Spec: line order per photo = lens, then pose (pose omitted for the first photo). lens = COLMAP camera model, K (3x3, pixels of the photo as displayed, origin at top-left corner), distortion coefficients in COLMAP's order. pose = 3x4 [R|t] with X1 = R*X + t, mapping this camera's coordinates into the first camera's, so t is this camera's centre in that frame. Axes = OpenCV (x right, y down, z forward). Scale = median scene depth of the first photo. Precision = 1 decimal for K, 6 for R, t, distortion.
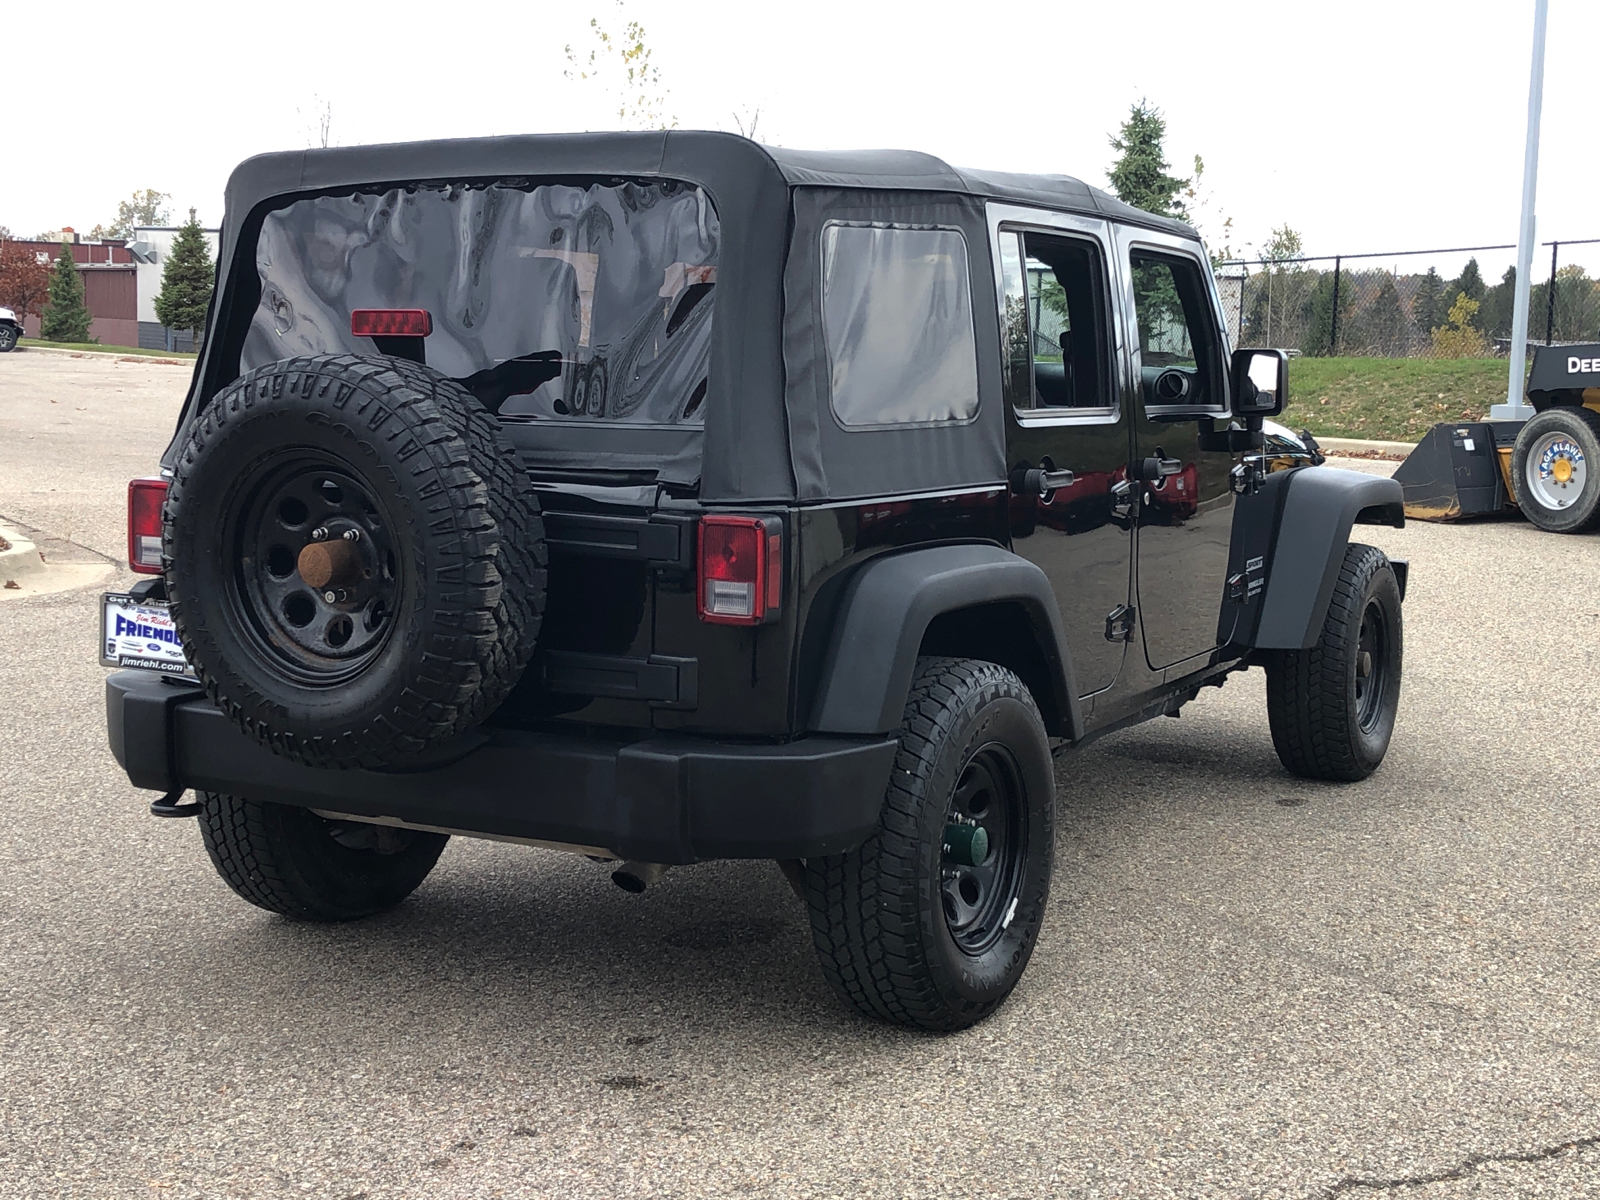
lens RADIAL K [[2223.9, 0, 796.2], [0, 2223.9, 564.1], [0, 0, 1]] dist [0.179977, -0.654448]
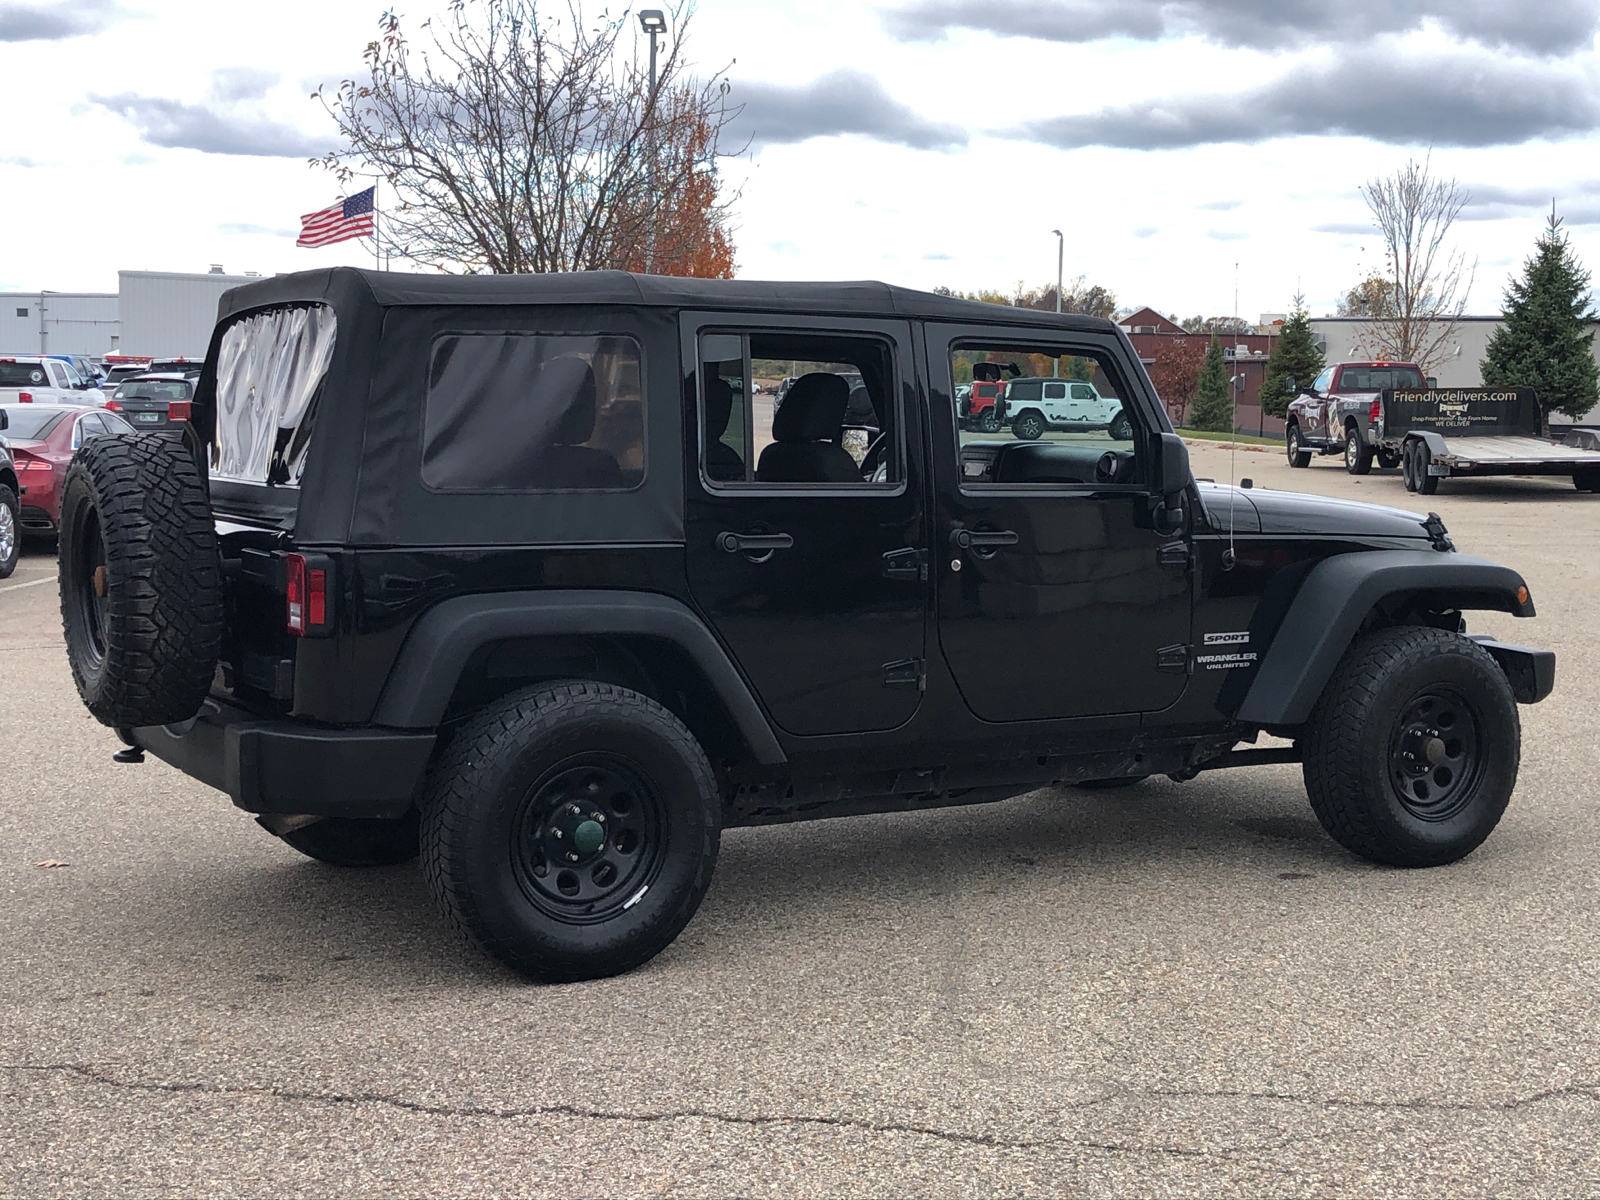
lens RADIAL K [[2223.9, 0, 796.2], [0, 2223.9, 564.1], [0, 0, 1]] dist [0.179977, -0.654448]
pose [[0.856564, 0.030979, -0.515110, 0.816829], [-0.050956, 0.998396, -0.024689, 0.002075], [0.513519, 0.047396, 0.856768, 0.002726]]
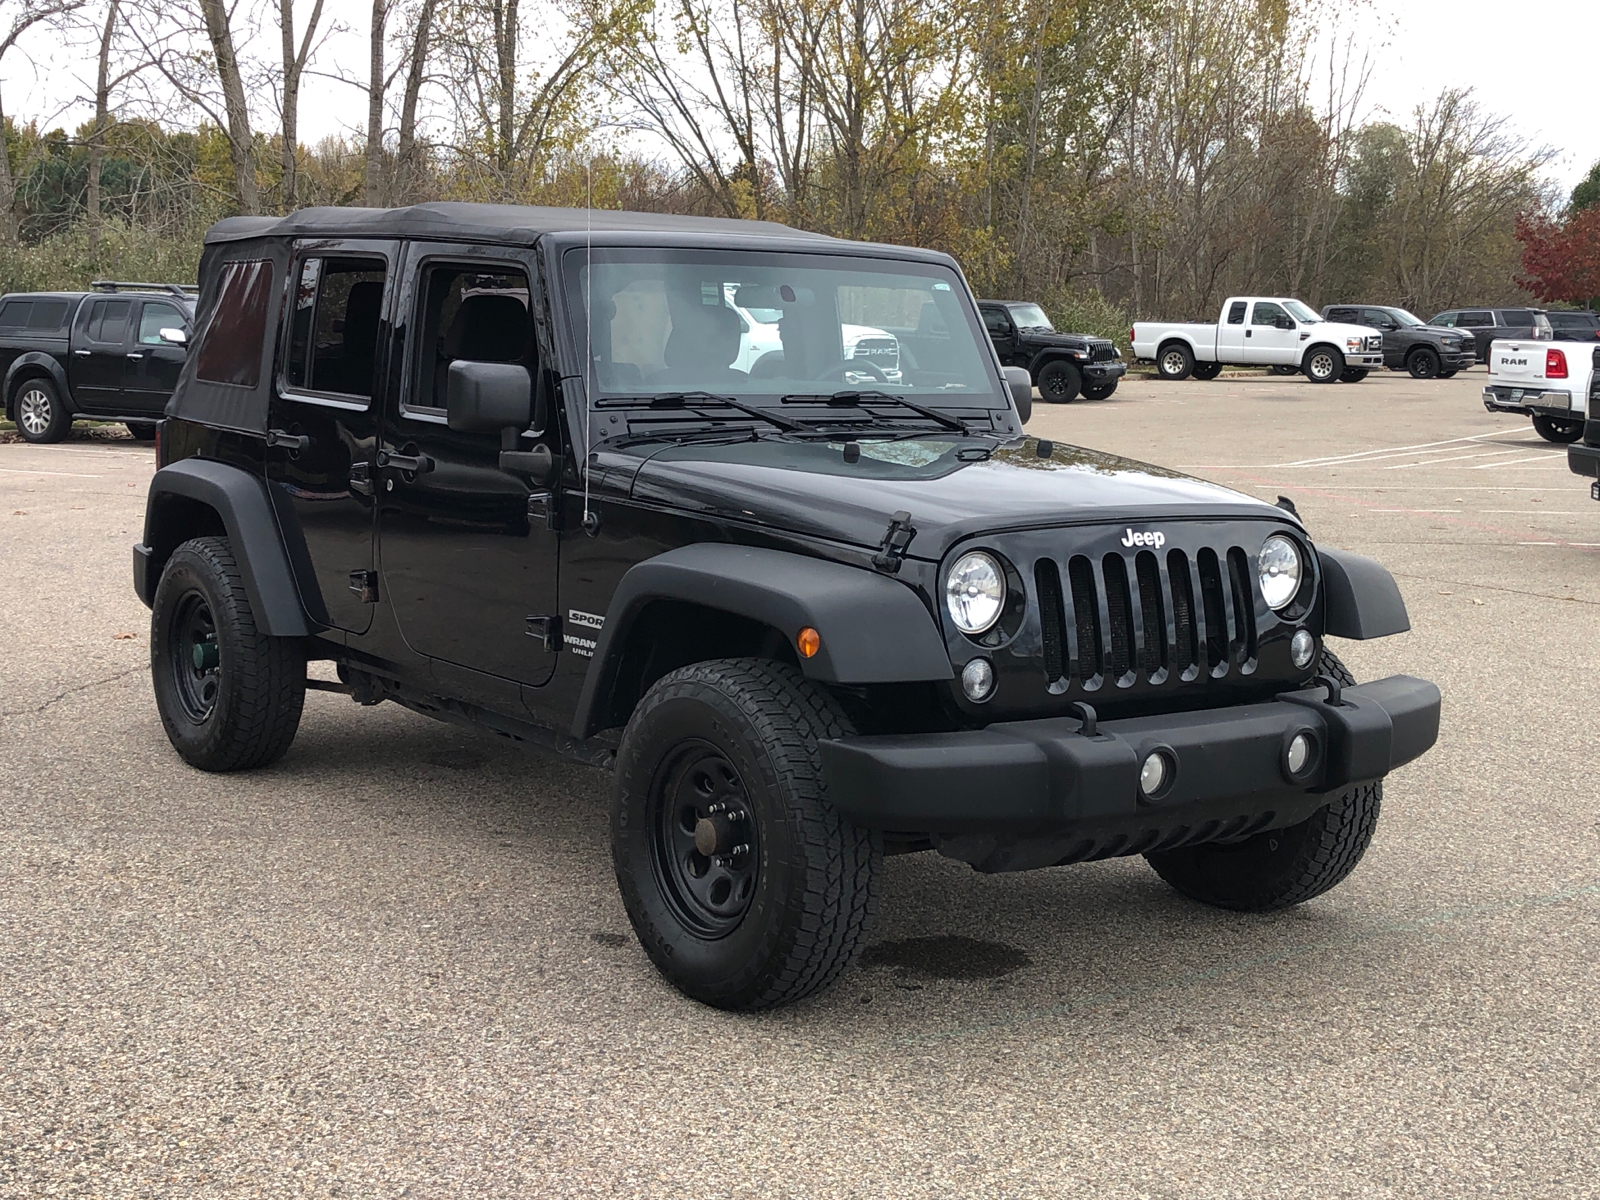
lens RADIAL K [[2223.9, 0, 796.2], [0, 2223.9, 564.1], [0, 0, 1]] dist [0.179977, -0.654448]
pose [[-0.421961, 0.078108, -0.903243, 1.343557], [-0.128732, 0.981025, 0.144973, -0.221477], [0.897428, 0.177449, -0.403900, 2.027091]]
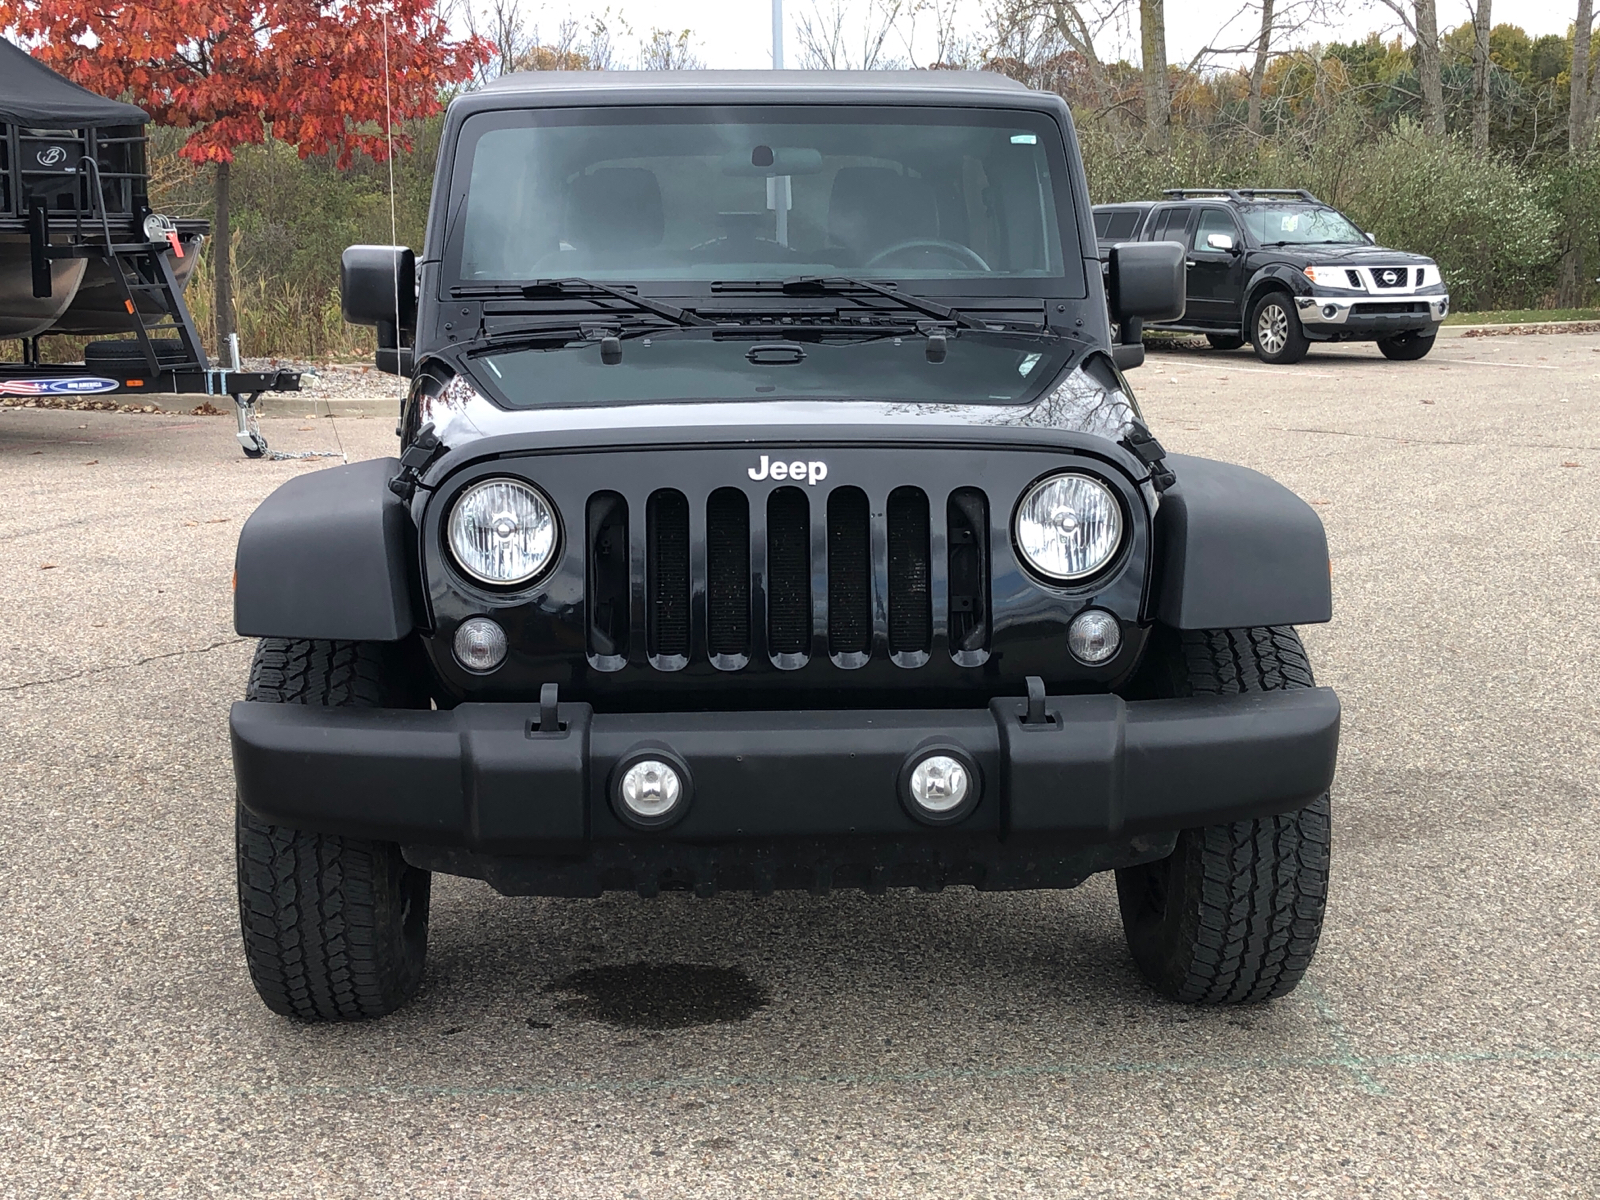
lens RADIAL K [[2223.9, 0, 796.2], [0, 2223.9, 564.1], [0, 0, 1]] dist [0.179977, -0.654448]
pose [[-0.851428, 0.073648, -0.519274, 0.686868], [-0.062652, 0.968720, 0.240119, -0.256616], [0.520715, 0.236977, -0.820181, 2.405067]]
